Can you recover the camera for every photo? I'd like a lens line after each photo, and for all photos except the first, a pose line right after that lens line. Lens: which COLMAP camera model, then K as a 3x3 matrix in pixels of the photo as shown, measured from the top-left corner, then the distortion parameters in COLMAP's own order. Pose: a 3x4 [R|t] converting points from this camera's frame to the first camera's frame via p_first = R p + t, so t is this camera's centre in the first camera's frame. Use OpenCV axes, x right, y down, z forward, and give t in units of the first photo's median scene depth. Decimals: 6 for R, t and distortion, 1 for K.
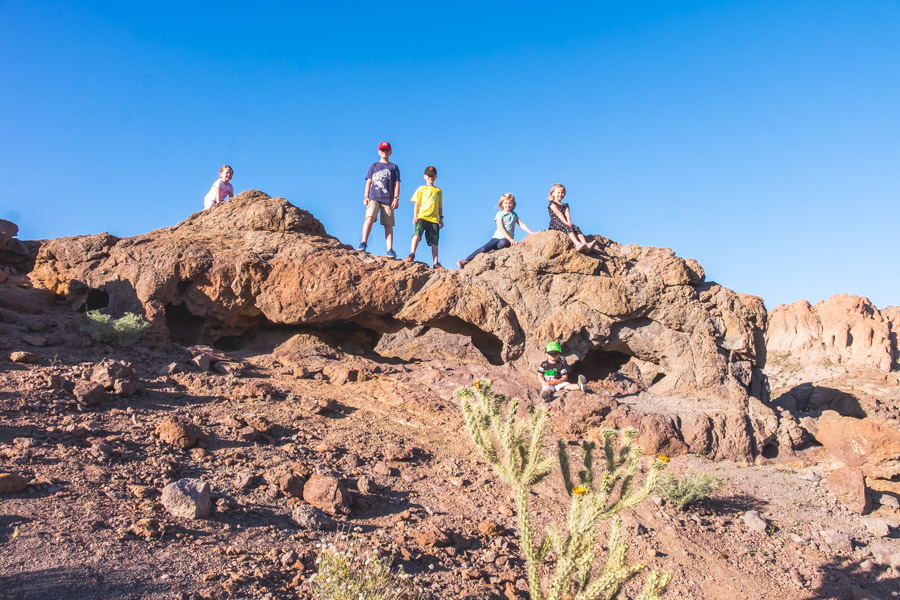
lens RADIAL K [[688.8, 0, 440.5], [0, 688.8, 290.6], [0, 0, 1]] dist [-0.054344, 0.011103]
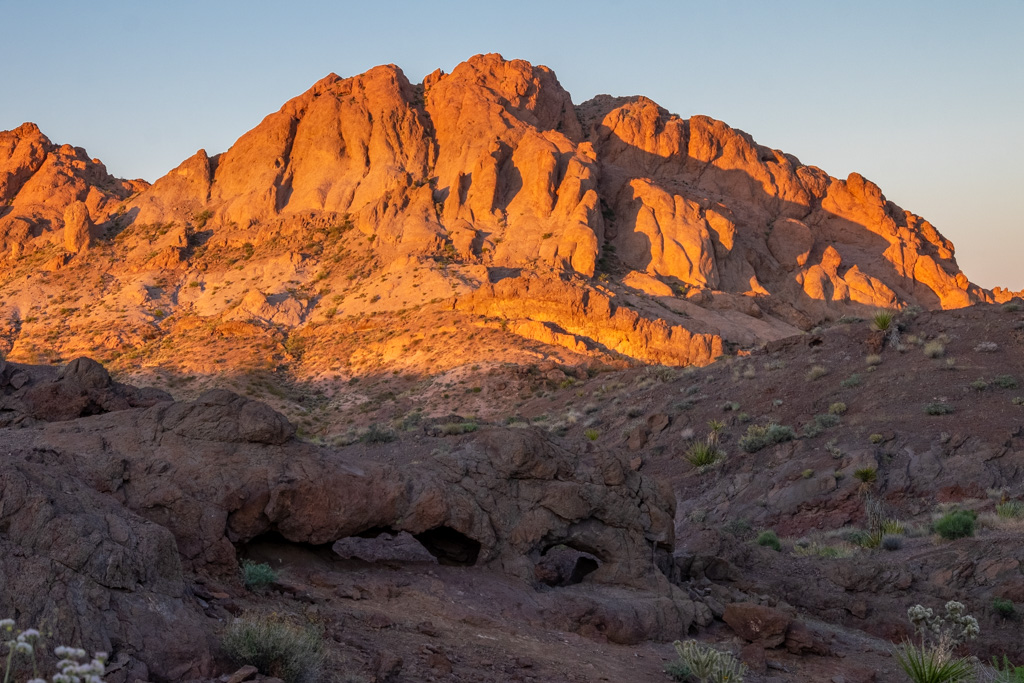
lens RADIAL K [[2392.1, 0, 512.0], [0, 2392.1, 341.5], [0, 0, 1]] dist [0.051421, -0.008718]
pose [[0.846836, -0.016336, 0.531603, -0.070723], [-0.070224, 0.987343, 0.142206, -0.029656], [-0.527198, -0.157756, 0.834970, -0.080496]]
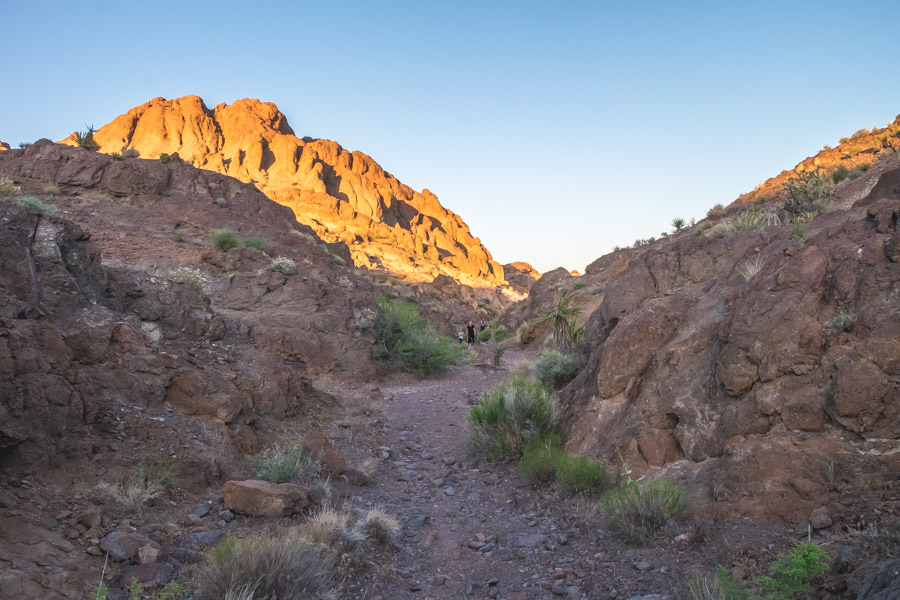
lens RADIAL K [[720.4, 0, 450.0], [0, 720.4, 300.0], [0, 0, 1]] dist [-0.008423, -0.003184]
pose [[0.638413, 0.009437, 0.769636, 0.216468], [-0.138503, 0.985011, 0.102810, 0.111726], [-0.757130, -0.172232, 0.630151, 0.452838]]
